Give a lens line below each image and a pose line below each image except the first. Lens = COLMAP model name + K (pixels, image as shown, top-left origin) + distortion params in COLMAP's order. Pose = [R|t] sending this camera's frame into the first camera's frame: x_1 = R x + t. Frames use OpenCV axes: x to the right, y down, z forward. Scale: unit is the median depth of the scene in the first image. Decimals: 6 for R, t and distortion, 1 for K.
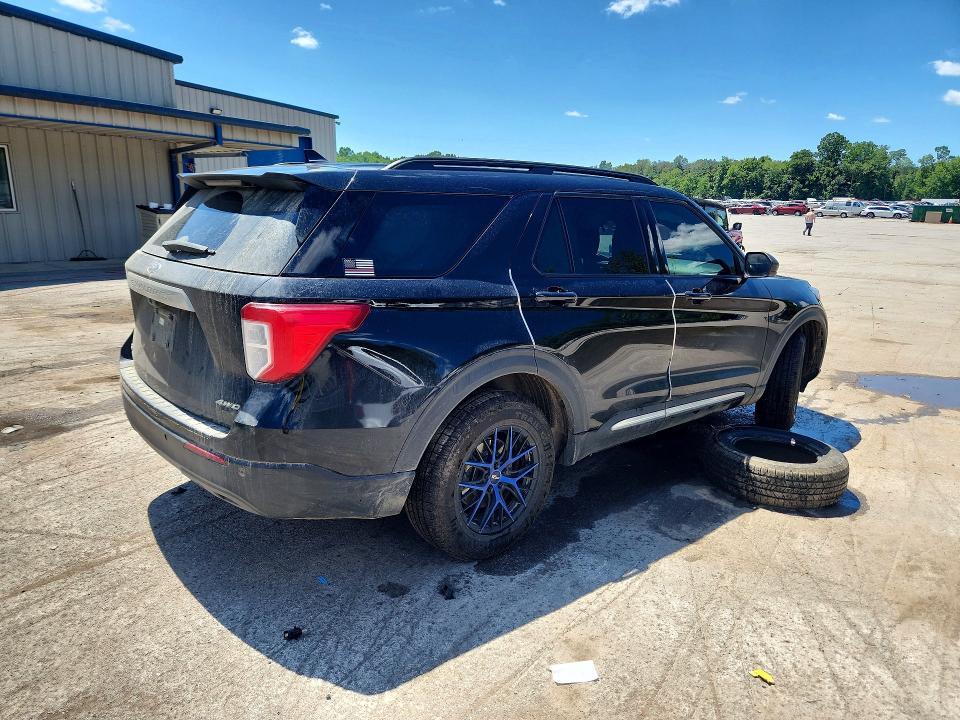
lens RADIAL K [[664.1, 0, 488.2], [0, 664.1, 364.5], [0, 0, 1]] dist [0.009691, 0.002536]
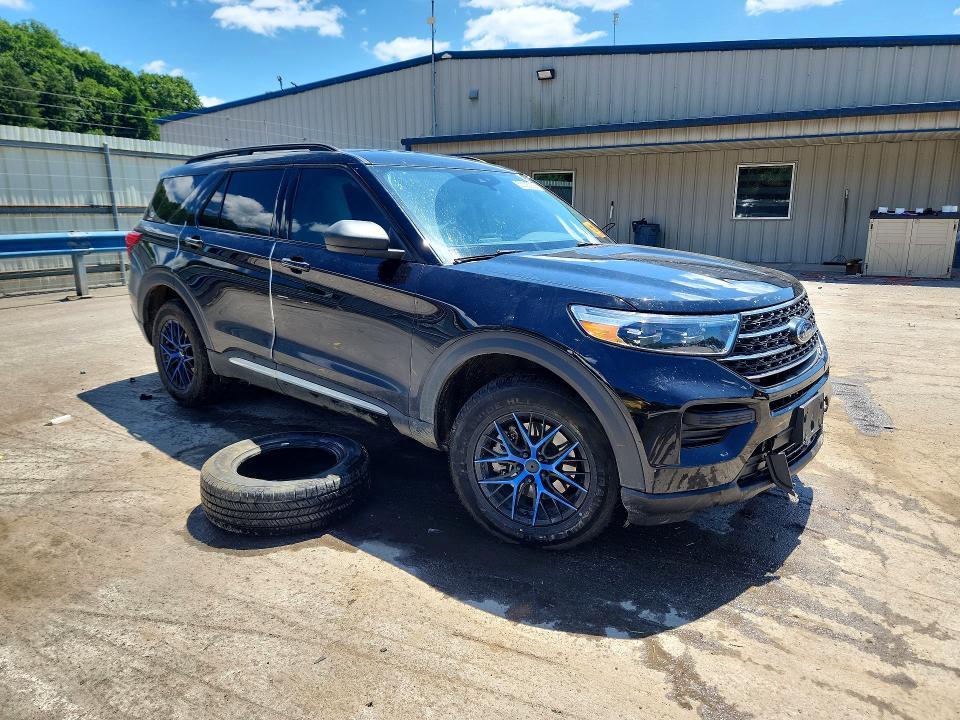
lens RADIAL K [[664.1, 0, 487.3], [0, 664.1, 355.4], [0, 0, 1]] dist [0.009691, 0.002536]
pose [[0.128996, 0.186314, -0.973985, 1.471979], [-0.230201, 0.960986, 0.153339, -0.213460], [0.964556, 0.204432, 0.166853, 1.279994]]
